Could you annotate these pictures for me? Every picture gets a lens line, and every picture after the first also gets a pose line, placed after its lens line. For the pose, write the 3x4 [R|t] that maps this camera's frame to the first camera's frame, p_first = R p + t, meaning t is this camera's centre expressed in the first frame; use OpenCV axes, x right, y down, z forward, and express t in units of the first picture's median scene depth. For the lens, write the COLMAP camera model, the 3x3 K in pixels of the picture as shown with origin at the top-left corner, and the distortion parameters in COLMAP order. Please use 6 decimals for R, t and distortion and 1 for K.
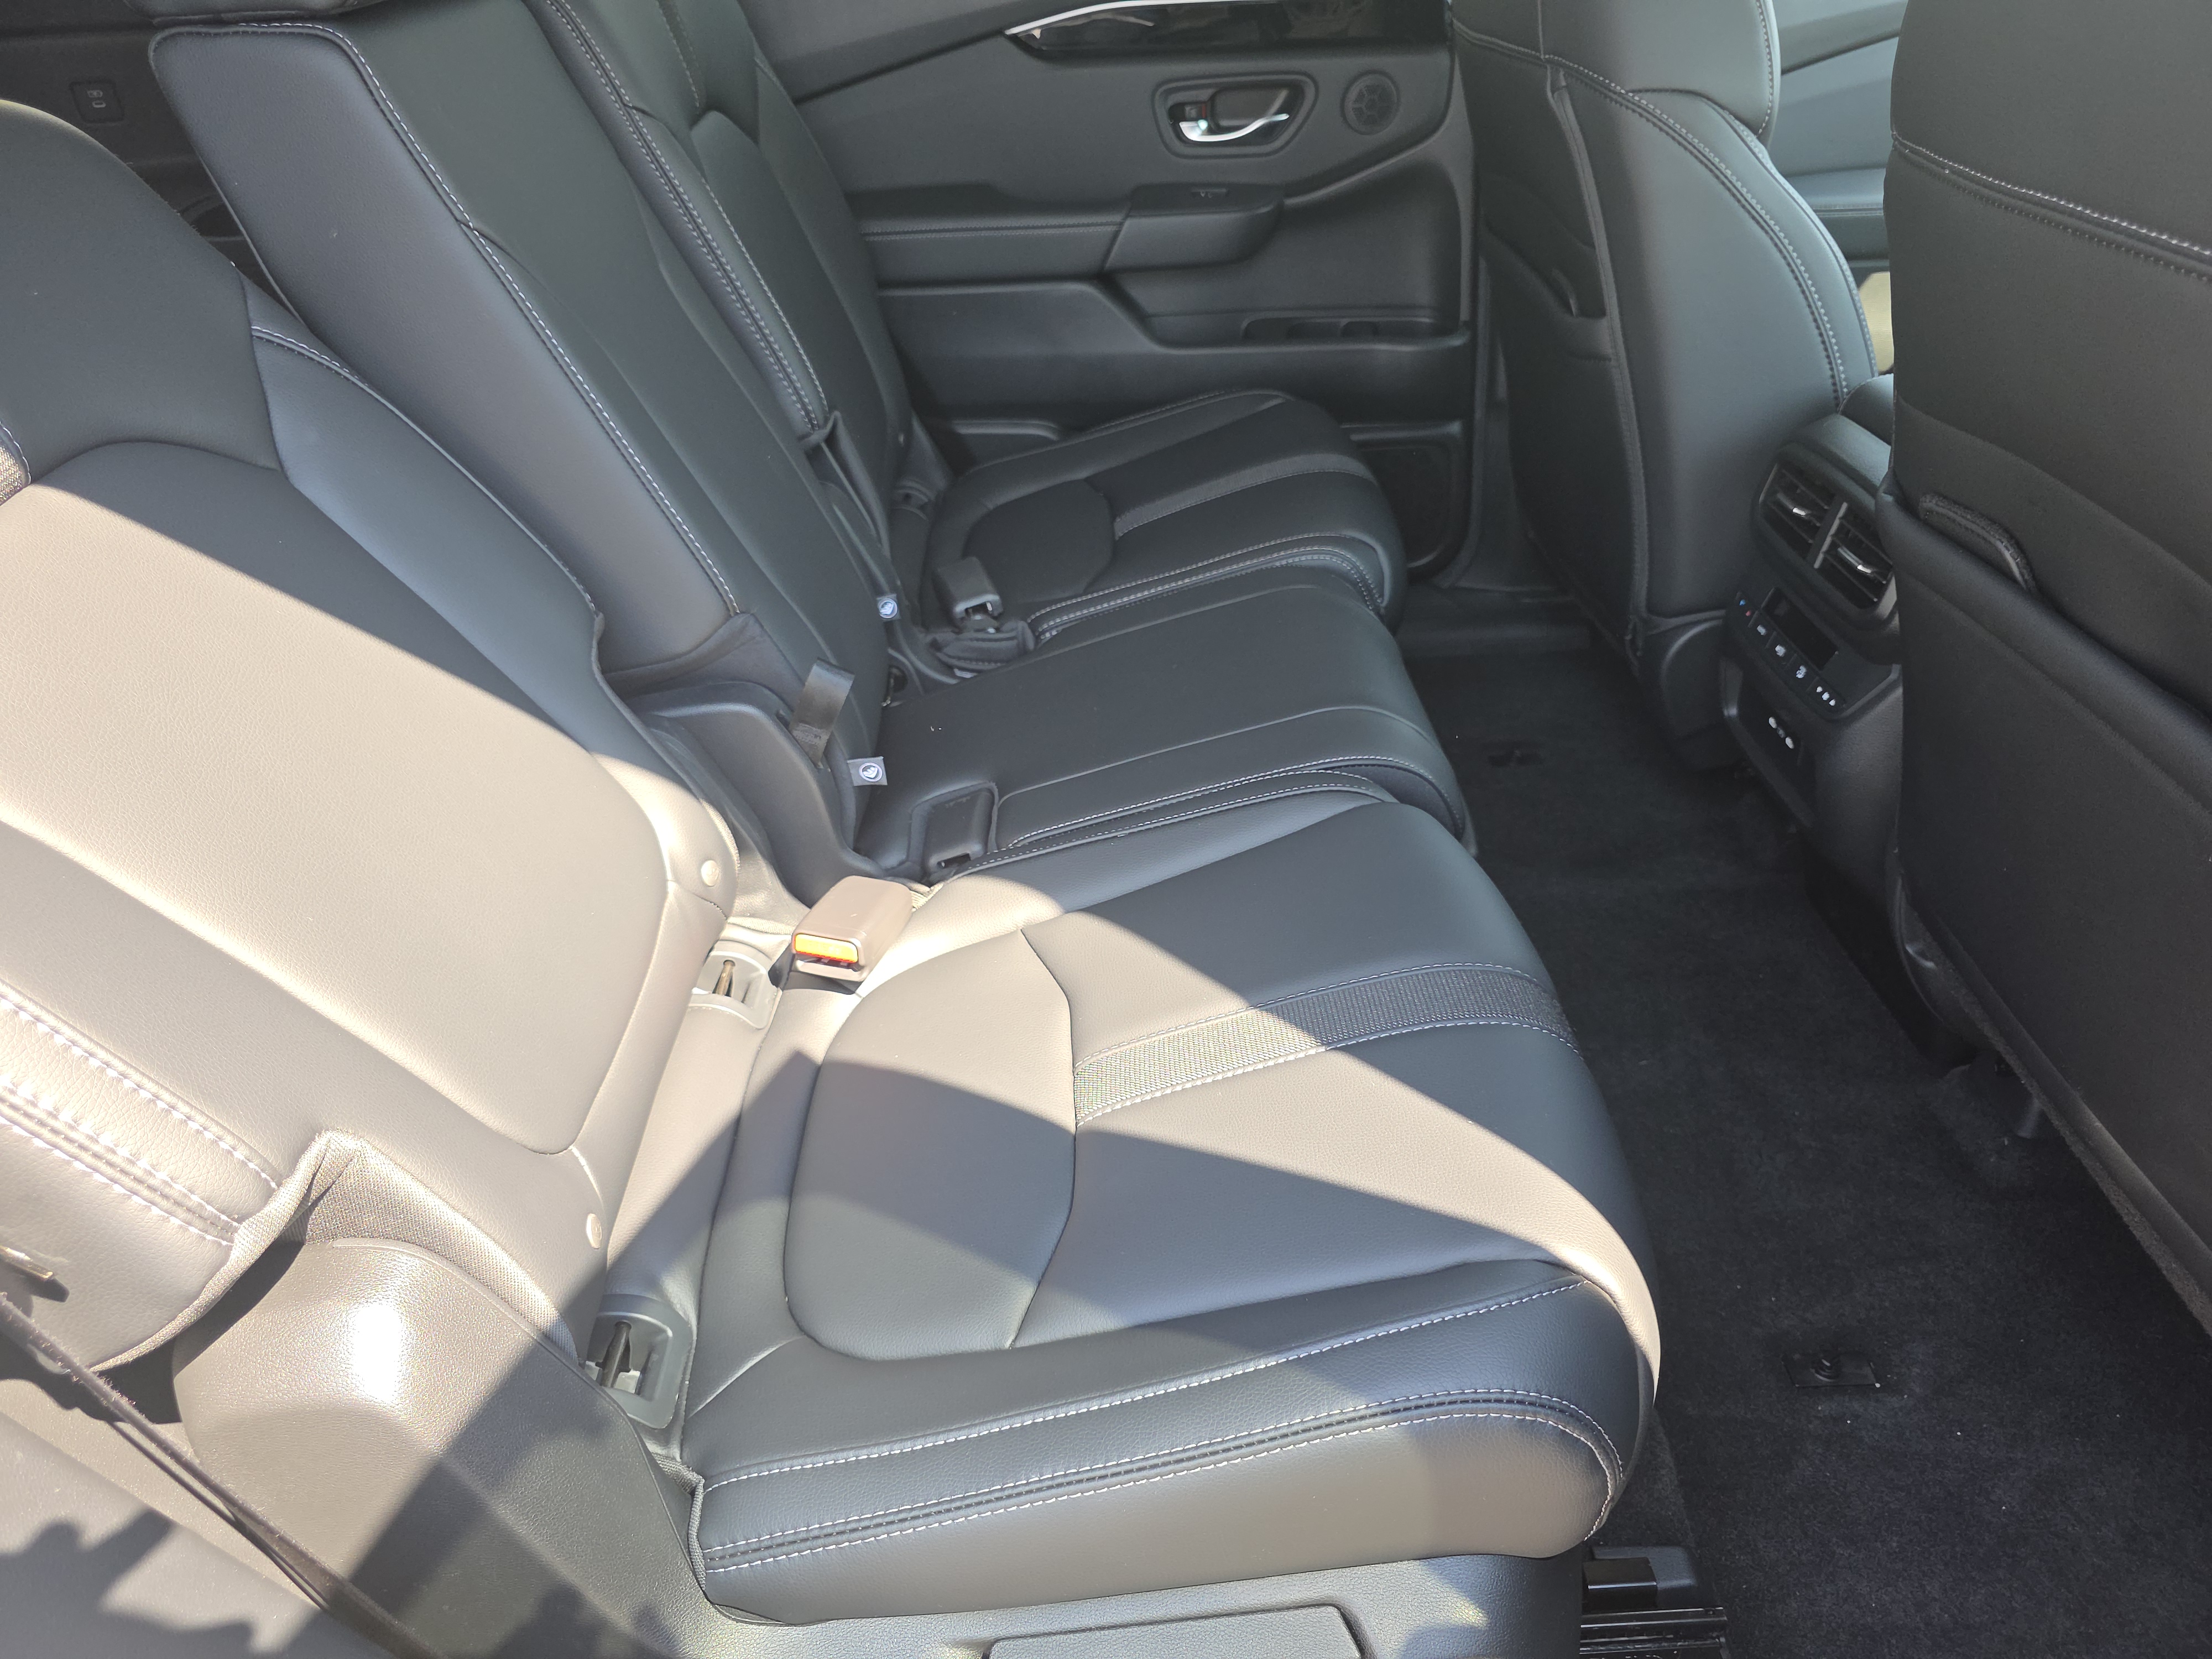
lens RADIAL K [[1500.6, 0, 1106.0], [0, 1500.6, 829.5], [0, 0, 1]] dist [0.040744, -0.042382]
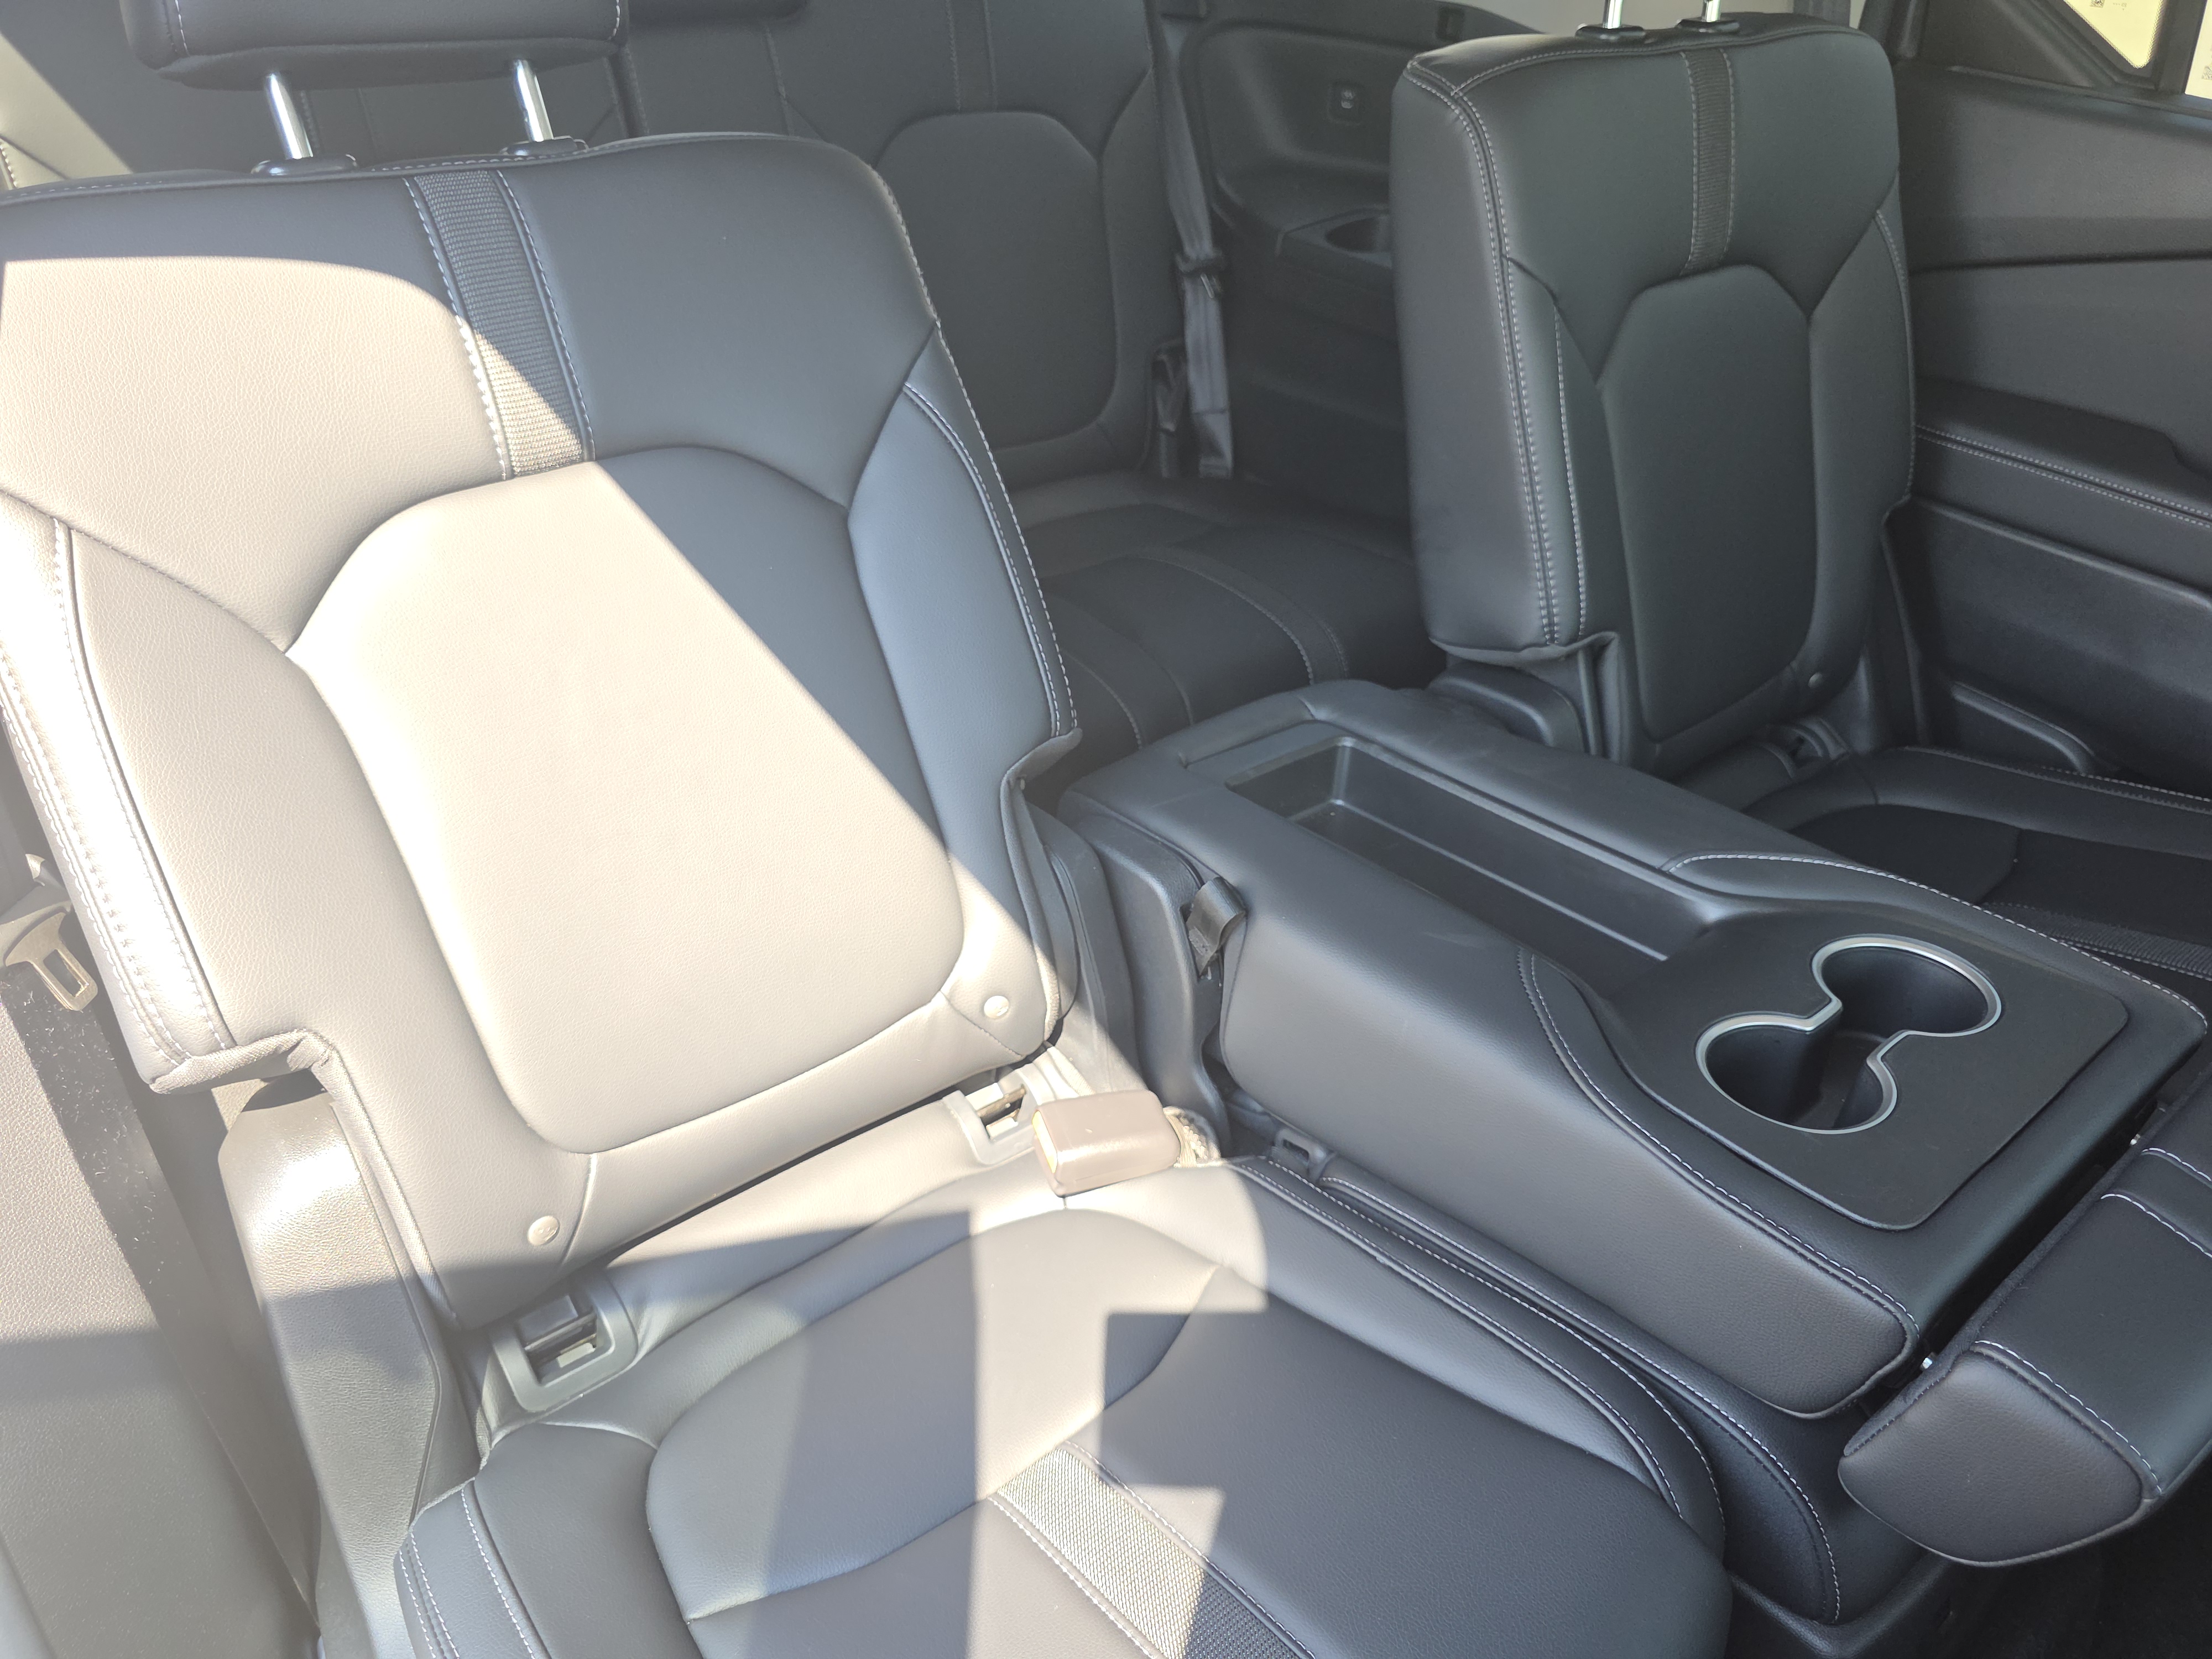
lens RADIAL K [[1500.6, 0, 1106.0], [0, 1500.6, 829.5], [0, 0, 1]] dist [0.040744, -0.042382]
pose [[0.601343, 0.499870, -0.623312, 0.334636], [-0.490088, 0.846894, 0.206359, -0.308110], [0.631031, 0.181385, 0.754254, 0.272553]]
